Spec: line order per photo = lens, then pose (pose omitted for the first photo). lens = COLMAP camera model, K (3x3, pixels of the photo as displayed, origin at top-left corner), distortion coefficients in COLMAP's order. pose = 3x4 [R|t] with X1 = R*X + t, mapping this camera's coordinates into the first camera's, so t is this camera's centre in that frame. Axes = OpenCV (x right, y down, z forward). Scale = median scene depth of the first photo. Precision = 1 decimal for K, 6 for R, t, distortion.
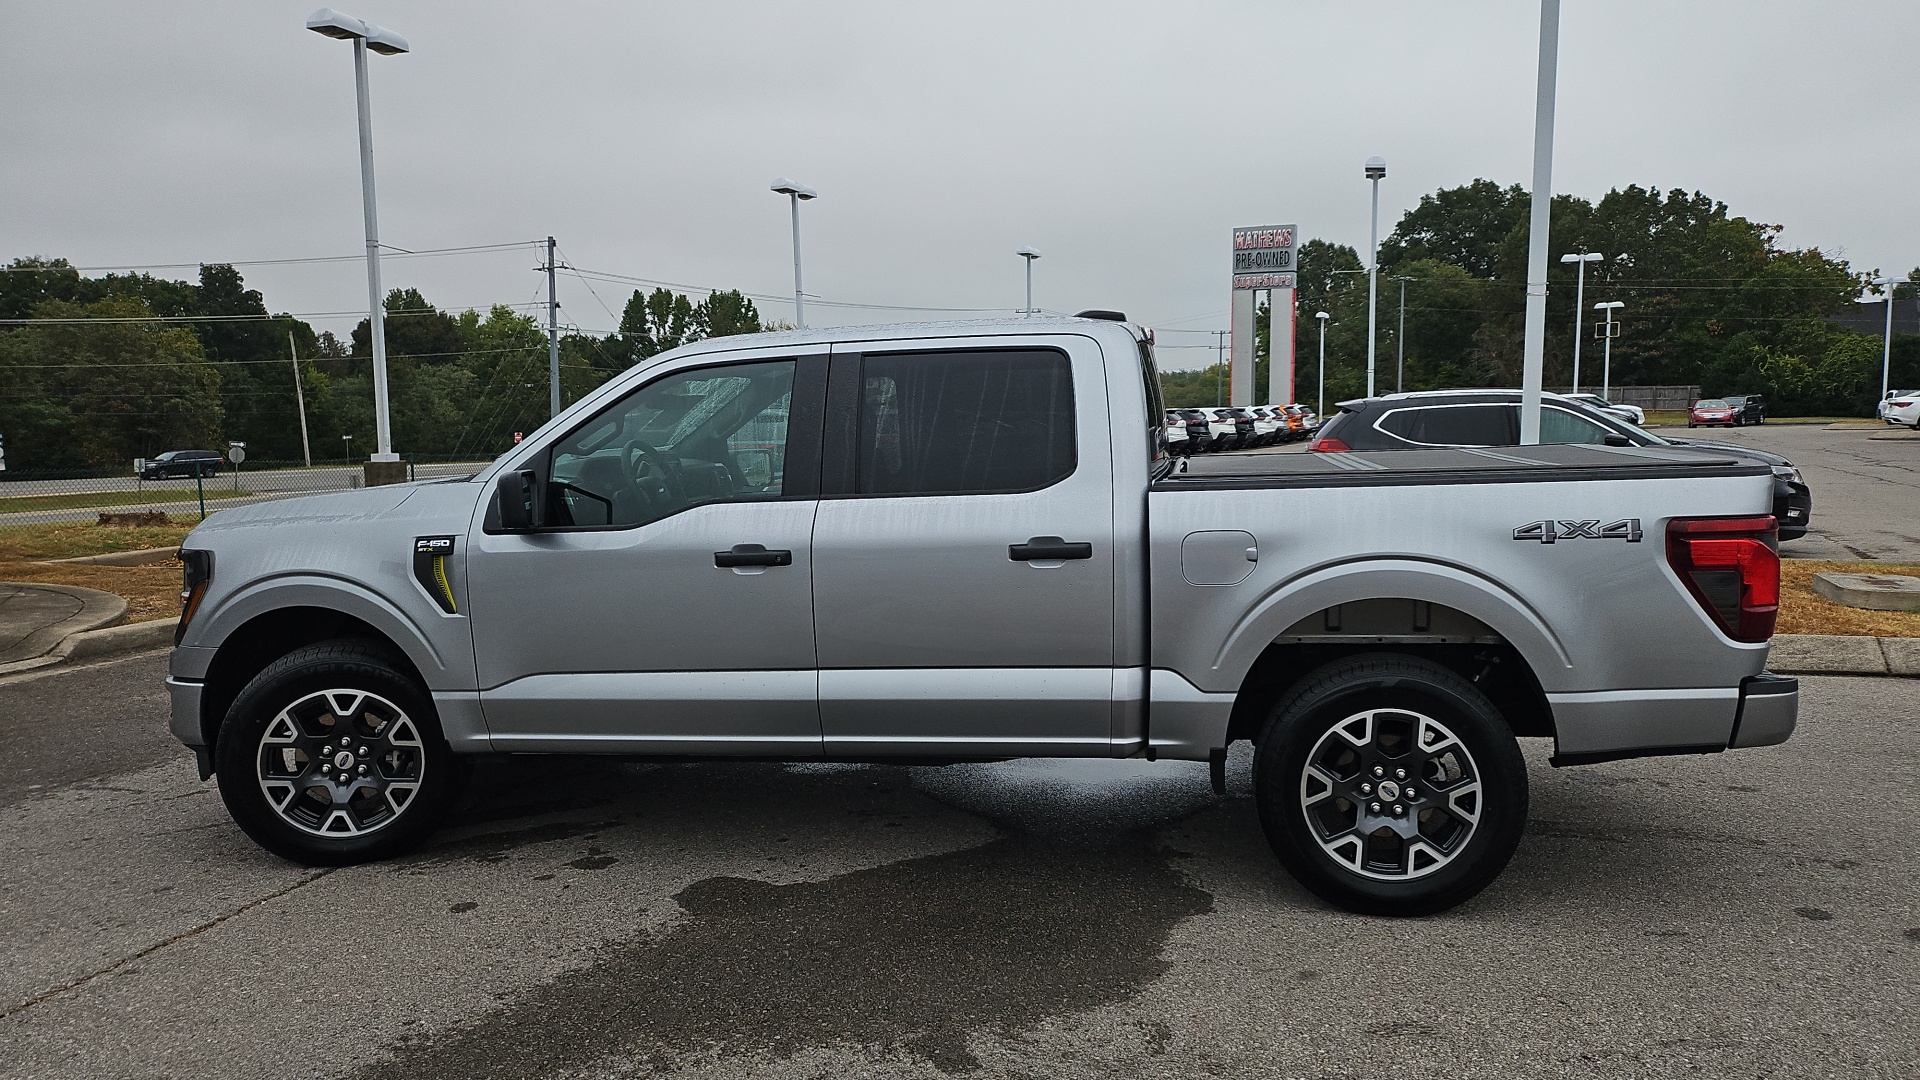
lens RADIAL K [[1348.1, 0, 989.4], [0, 1348.1, 525.4], [0, 0, 1]] dist [0.066177, -0.062675]
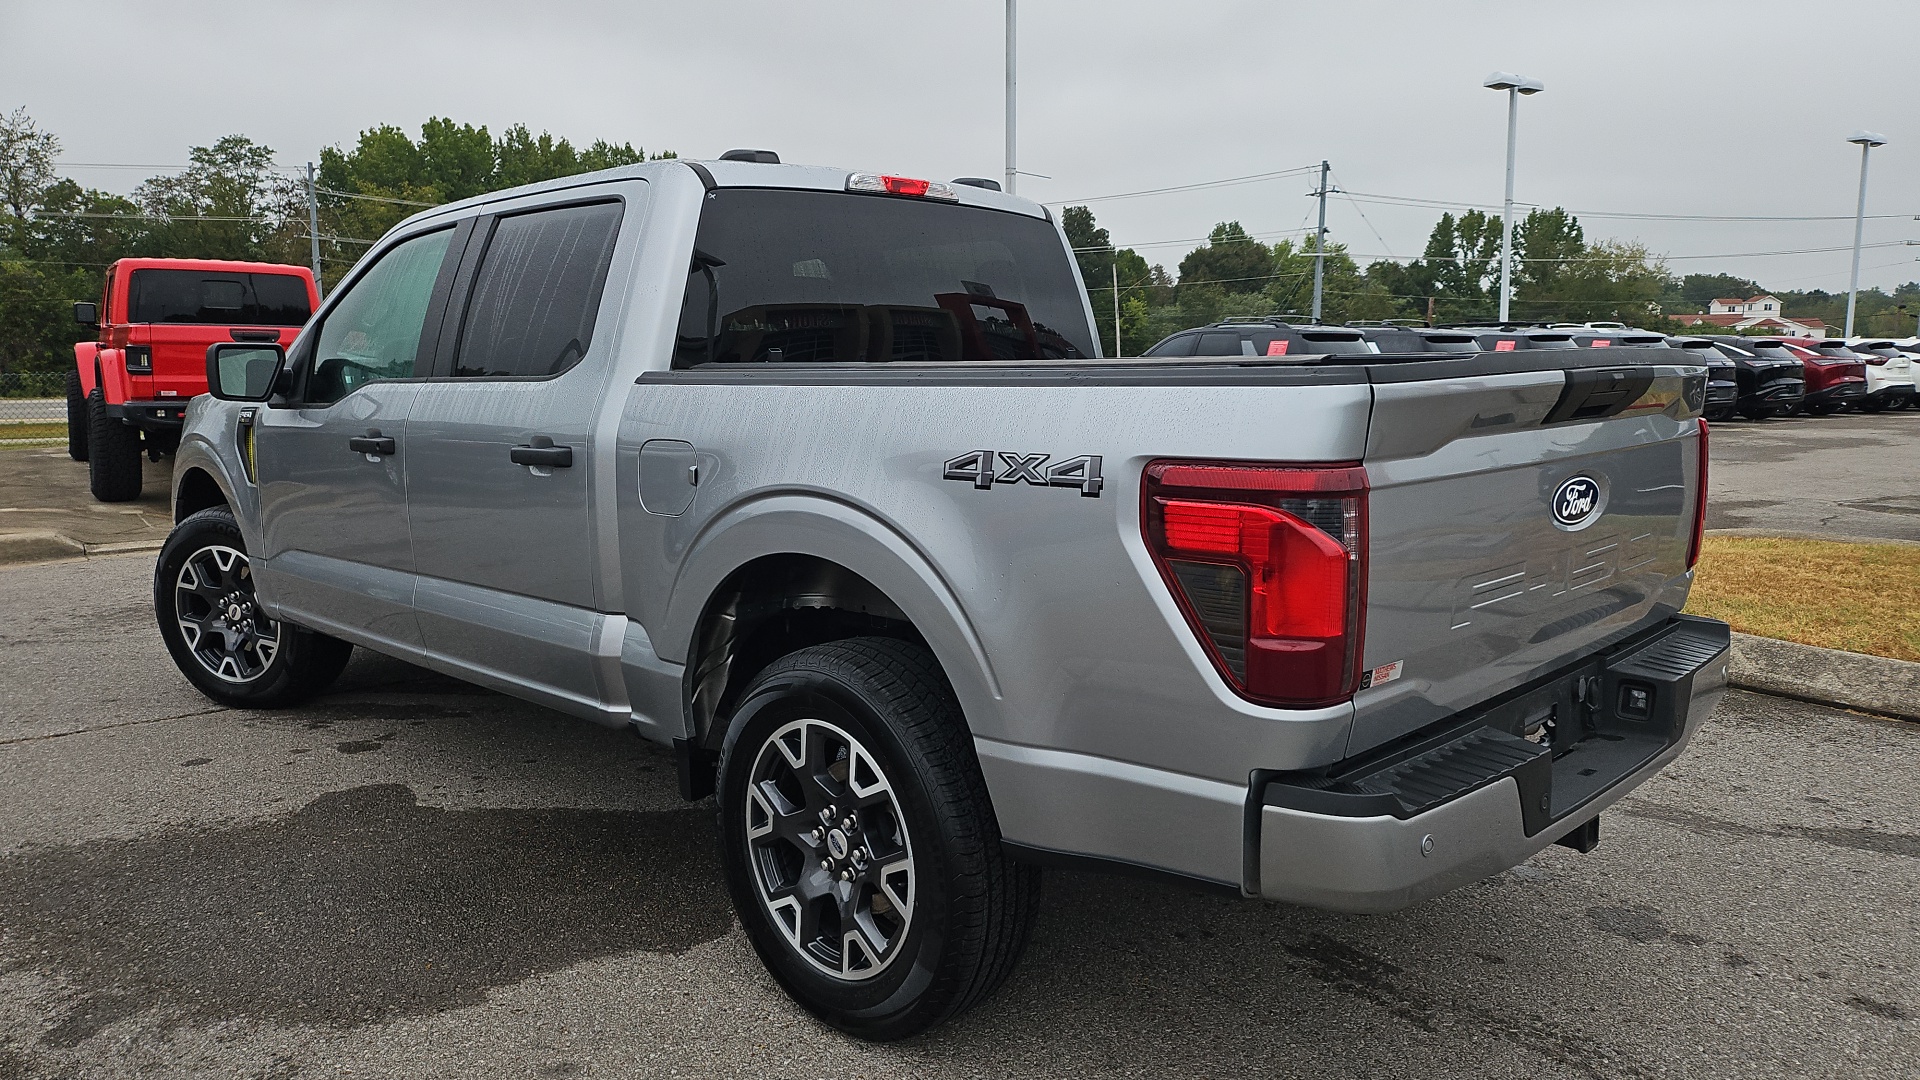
lens RADIAL K [[1348.1, 0, 983.8], [0, 1348.1, 520.6], [0, 0, 1]] dist [0.066177, -0.062675]
pose [[0.829919, 0.088303, -0.550852, 0.523778], [-0.061781, 0.995868, 0.066560, -0.008664], [0.554453, -0.021207, 0.831945, 0.361219]]
